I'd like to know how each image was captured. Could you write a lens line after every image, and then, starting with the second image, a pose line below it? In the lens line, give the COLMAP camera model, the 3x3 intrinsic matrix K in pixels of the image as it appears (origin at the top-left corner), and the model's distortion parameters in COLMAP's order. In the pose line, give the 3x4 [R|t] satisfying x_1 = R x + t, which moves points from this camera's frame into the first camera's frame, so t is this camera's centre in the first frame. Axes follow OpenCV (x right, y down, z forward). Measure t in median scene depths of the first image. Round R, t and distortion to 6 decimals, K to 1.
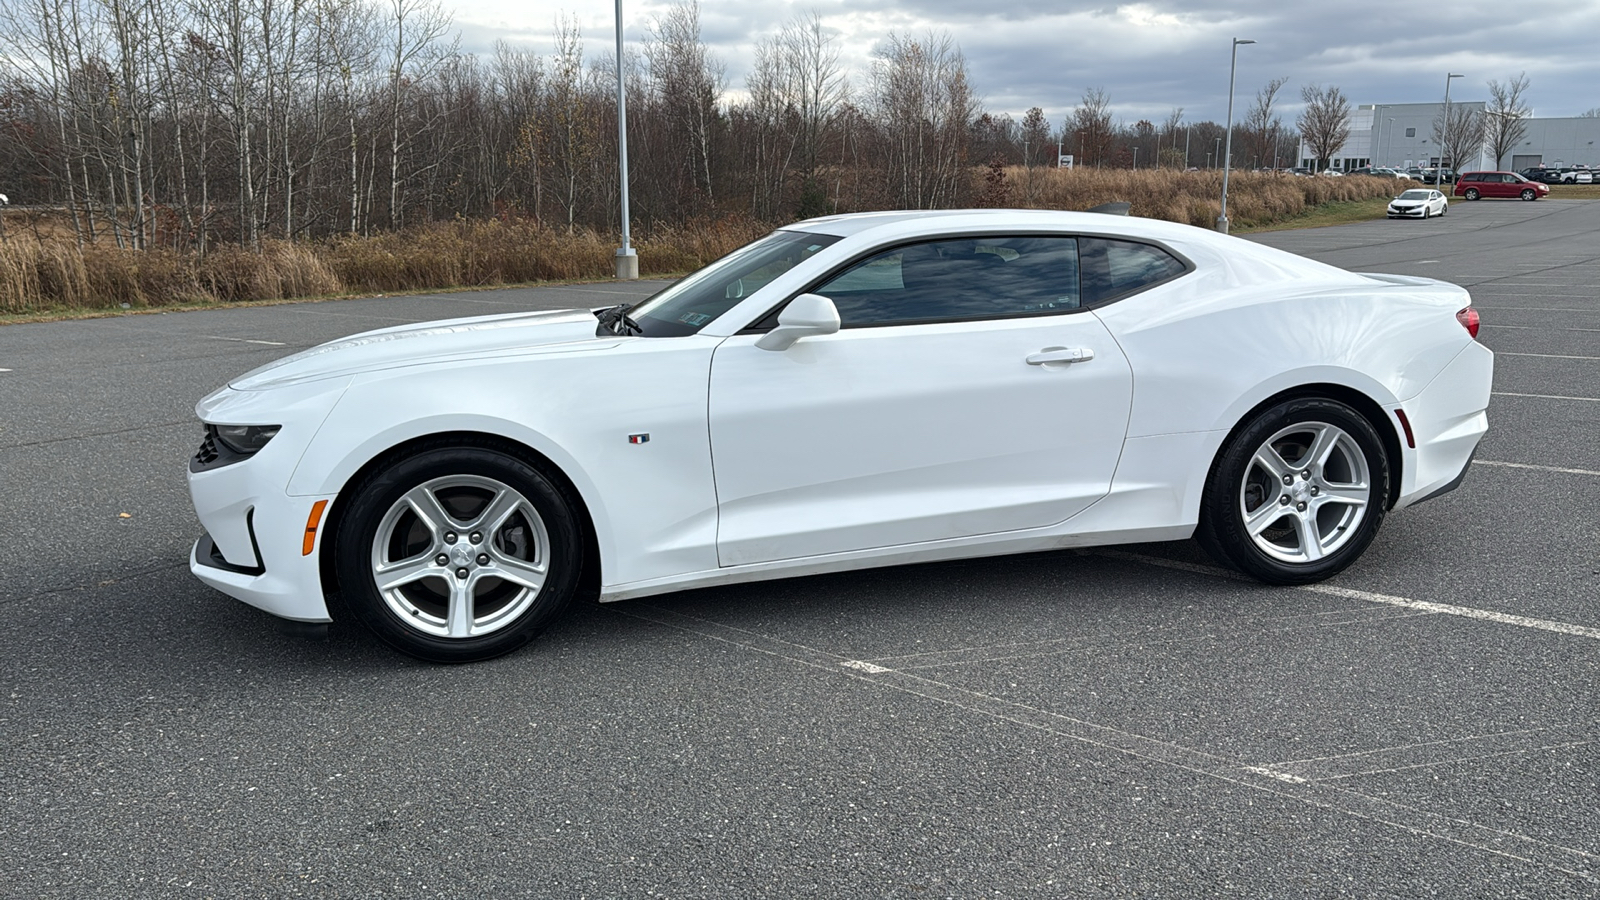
lens RADIAL K [[1274.3, 0, 824.9], [0, 1274.3, 456.2], [0, 0, 1]] dist [0.116477, -0.178628]
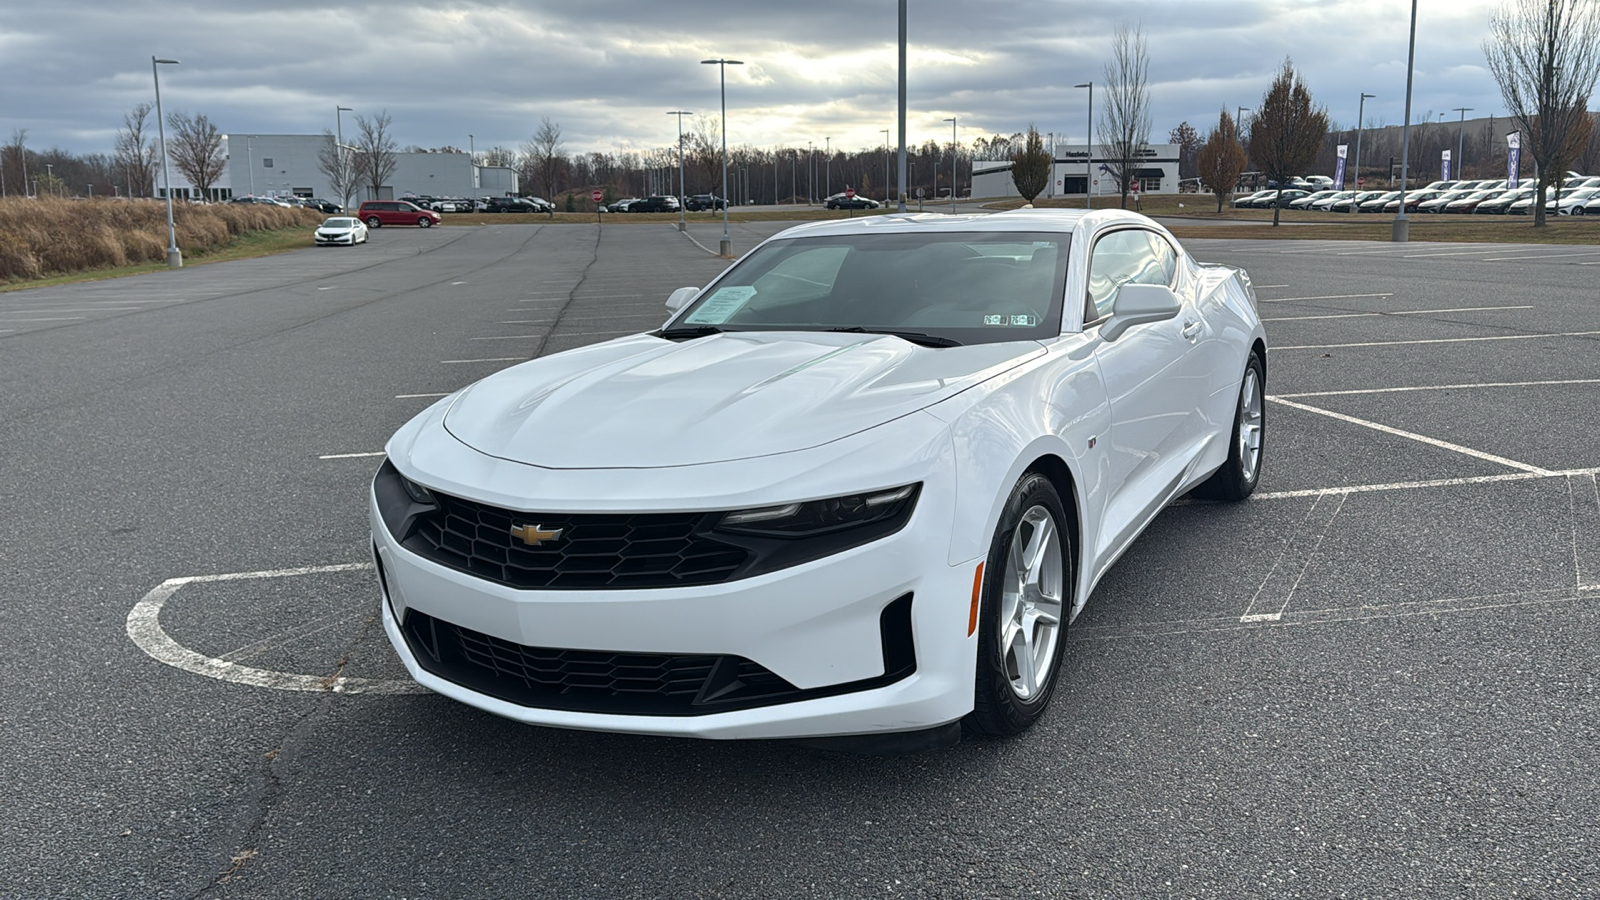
lens RADIAL K [[1274.3, 0, 824.9], [0, 1274.3, 456.2], [0, 0, 1]] dist [0.116477, -0.178628]
pose [[0.666786, -0.150889, 0.729814, -0.872079], [0.167631, 0.984560, 0.050404, -0.076169], [-0.726151, 0.088730, 0.681785, 0.451658]]
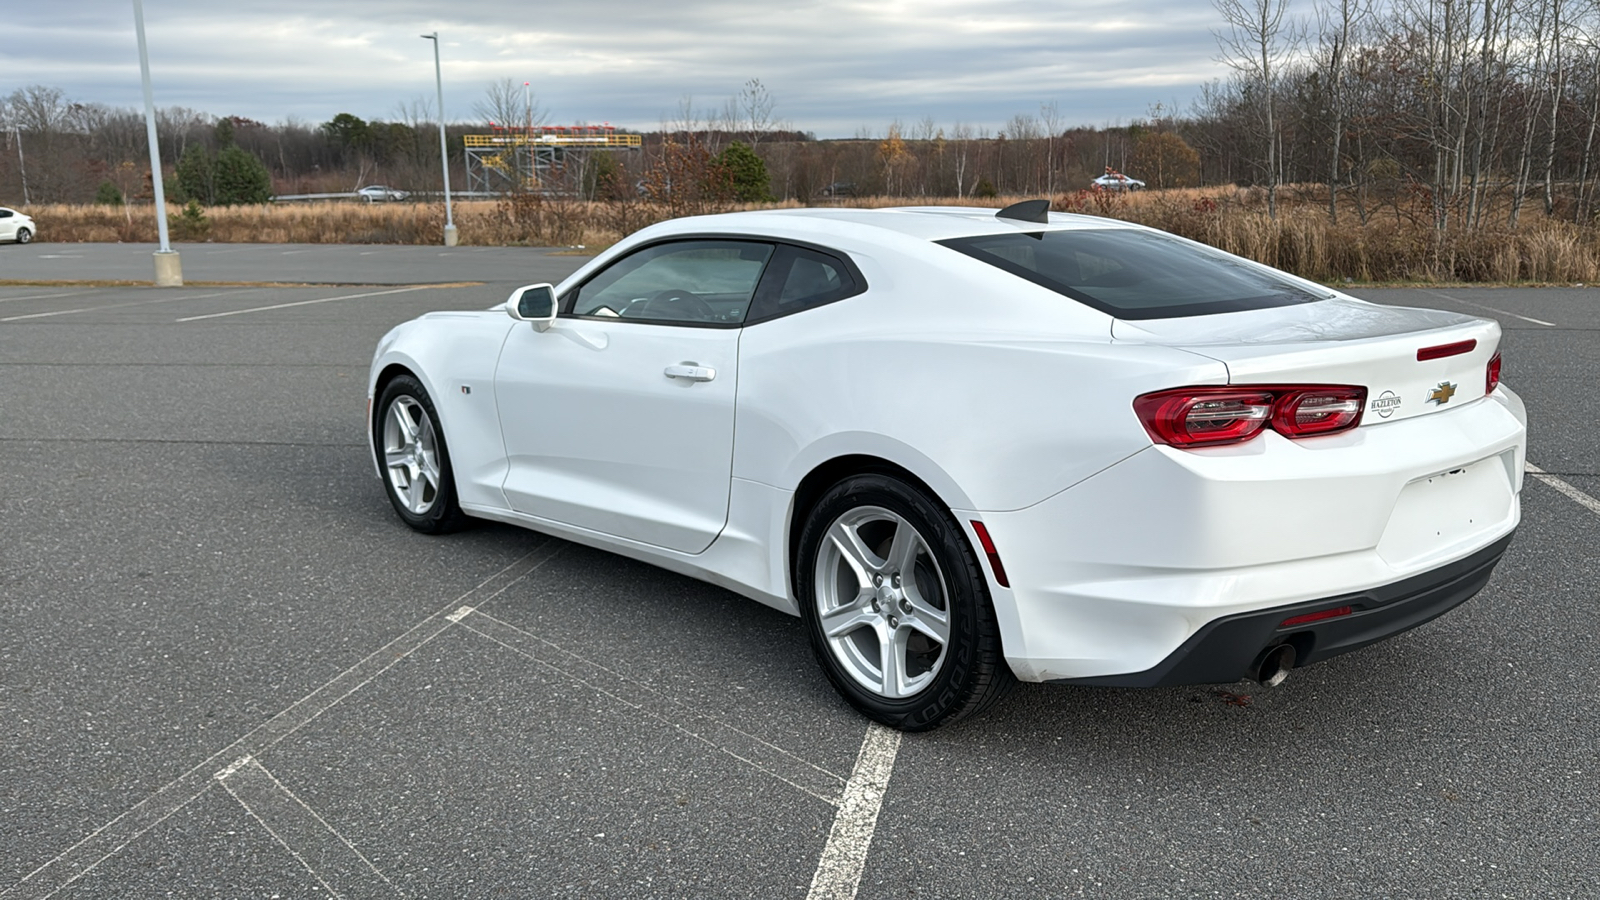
lens RADIAL K [[1274.3, 0, 824.9], [0, 1274.3, 456.2], [0, 0, 1]] dist [0.116477, -0.178628]
pose [[0.464931, 0.179262, -0.867009, 1.006237], [-0.162472, 0.979932, 0.115484, -0.137056], [0.870312, 0.087173, 0.484725, 0.627686]]
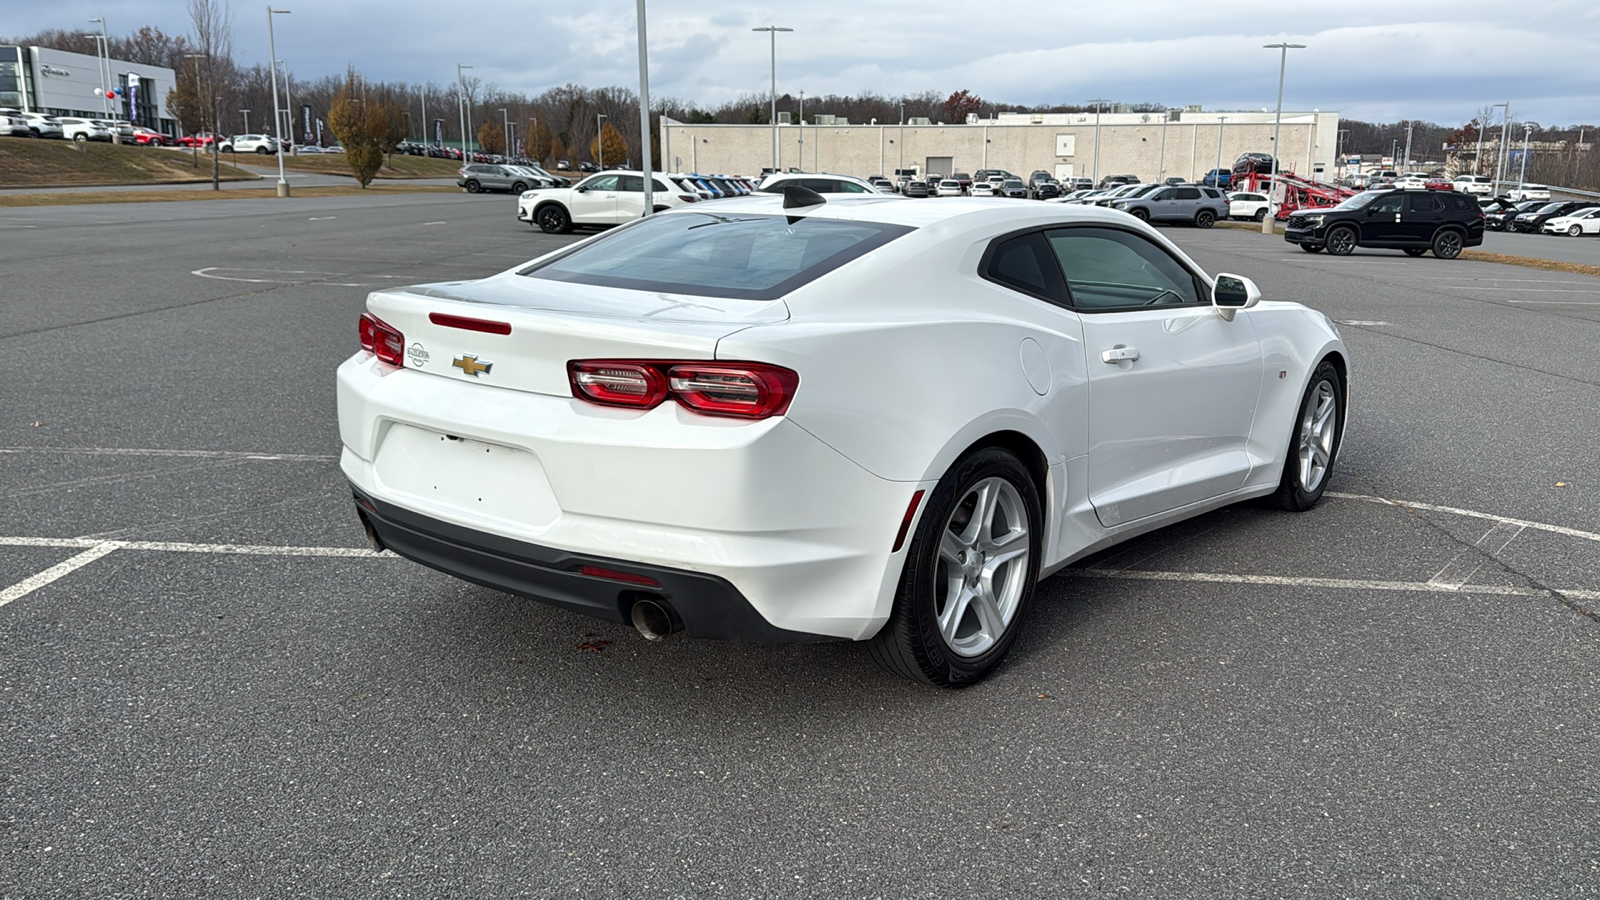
lens RADIAL K [[1261.7, 0, 821.7], [0, 1261.7, 476.6], [0, 0, 1]] dist [0.101152, -0.144726]
pose [[-0.789163, 0.123149, -0.601711, 0.827861], [-0.136291, 0.920154, 0.367072, -0.377548], [0.598871, 0.371687, -0.709367, 1.915477]]
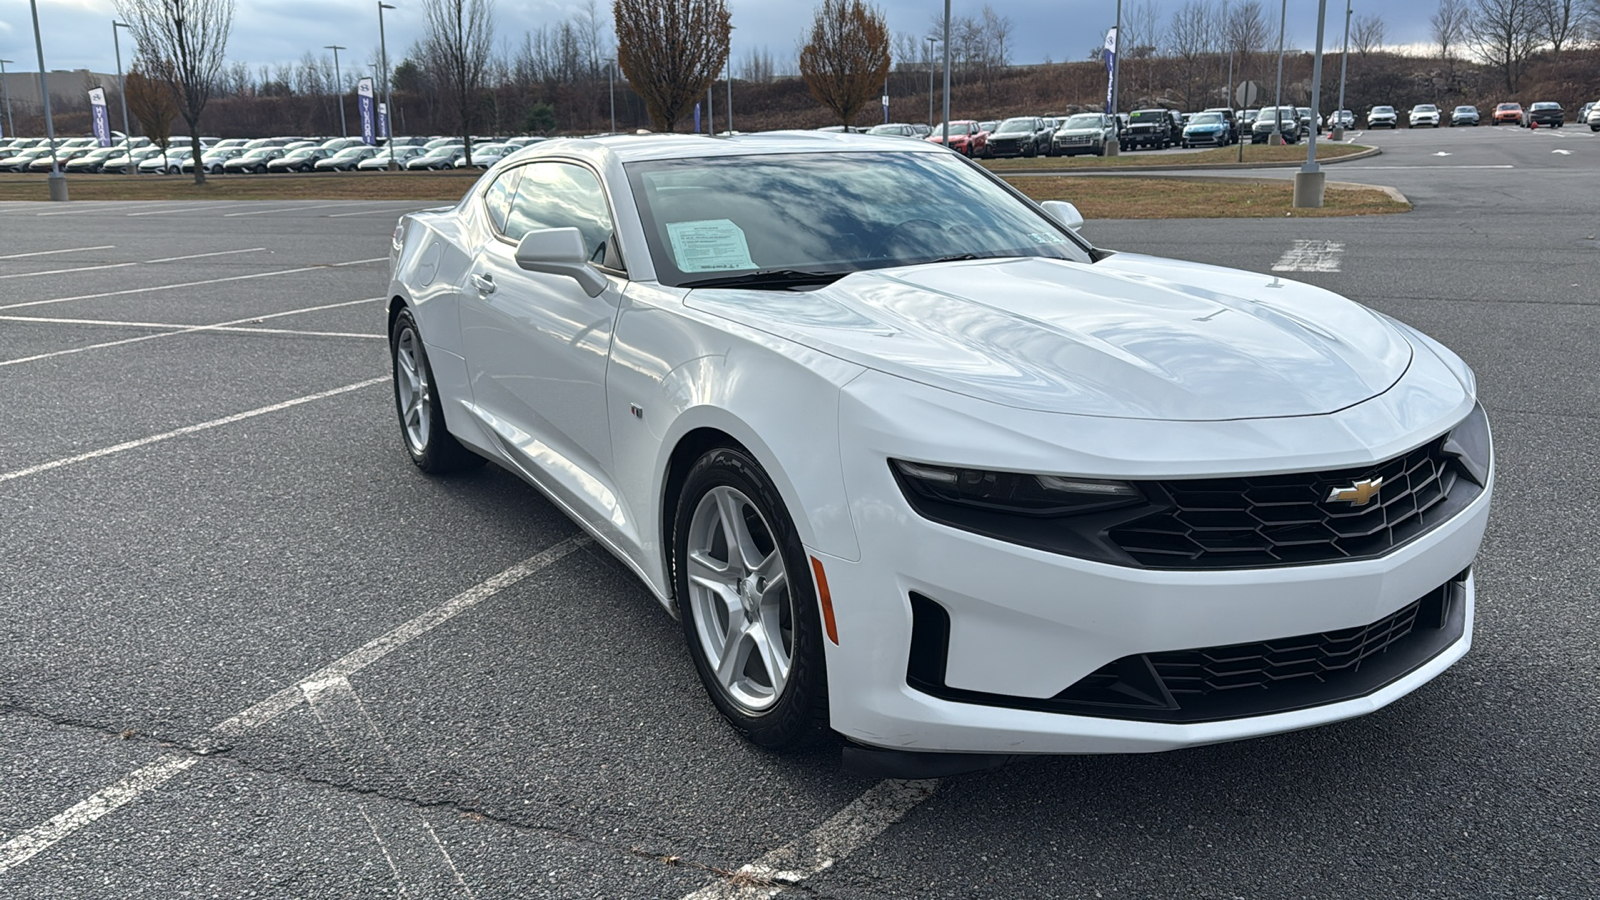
lens RADIAL K [[1274.3, 0, 824.9], [0, 1274.3, 456.2], [0, 0, 1]] dist [0.116477, -0.178628]
pose [[-0.292093, -0.216333, 0.931602, -0.949255], [0.199371, 0.938908, 0.280540, -0.248999], [-0.935378, 0.267678, -0.231118, 1.373350]]
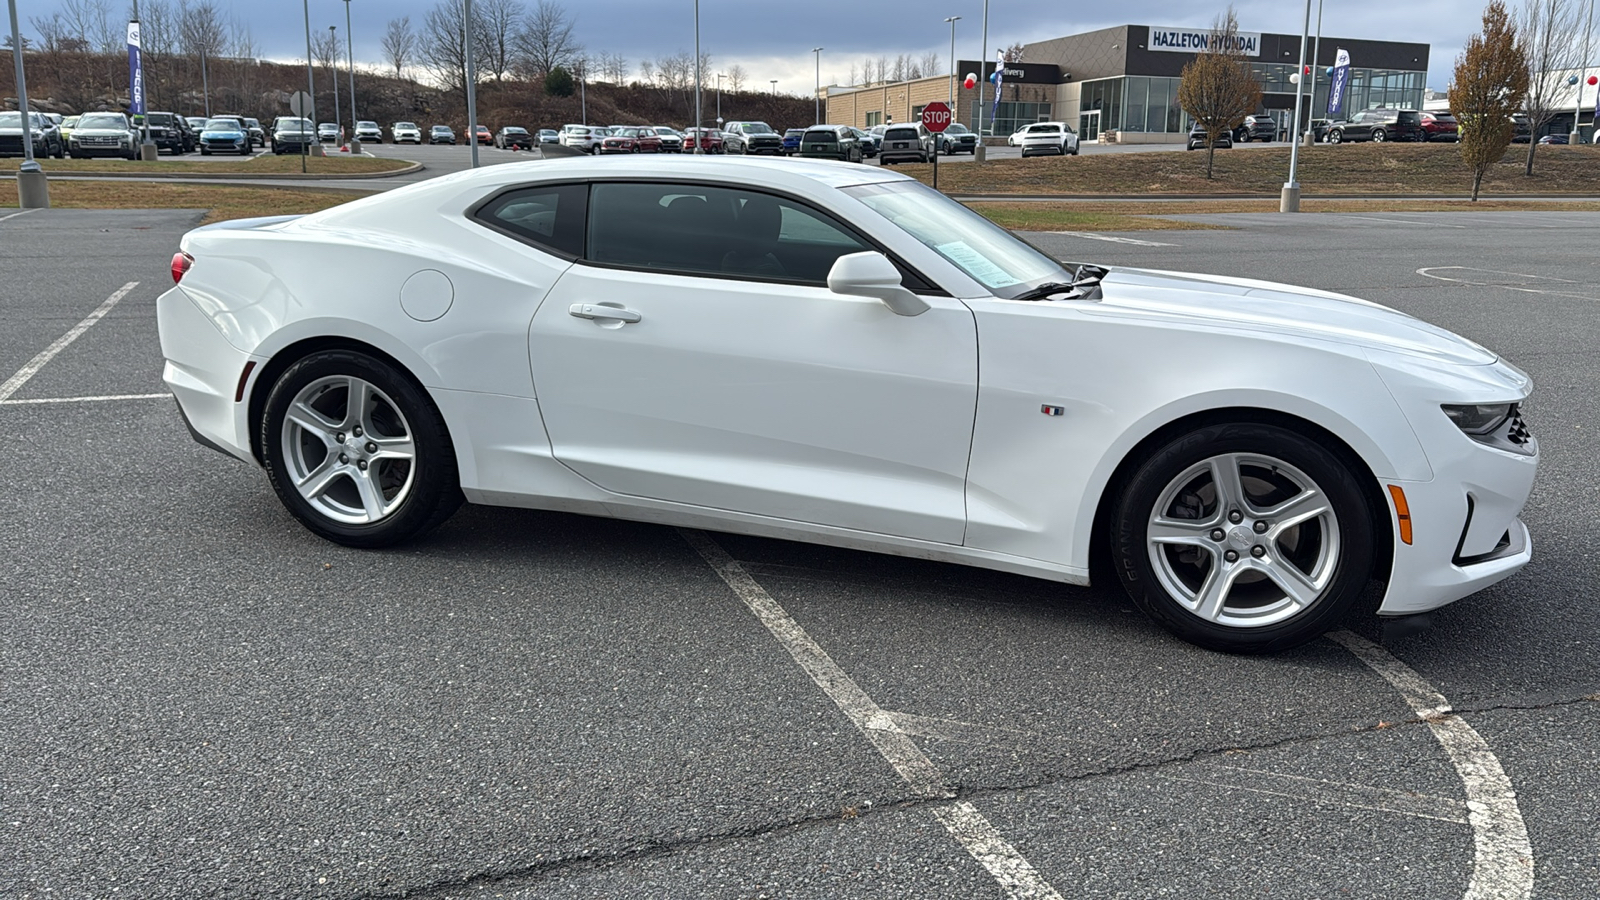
lens RADIAL K [[1245.0, 0, 848.4], [0, 1245.0, 445.0], [0, 0, 1]] dist [0.147447, -0.244592]
pose [[-0.877094, -0.120327, 0.465002, -0.495693], [0.074264, 0.922499, 0.378789, -0.386643], [-0.474542, 0.366767, -0.800182, 2.020662]]
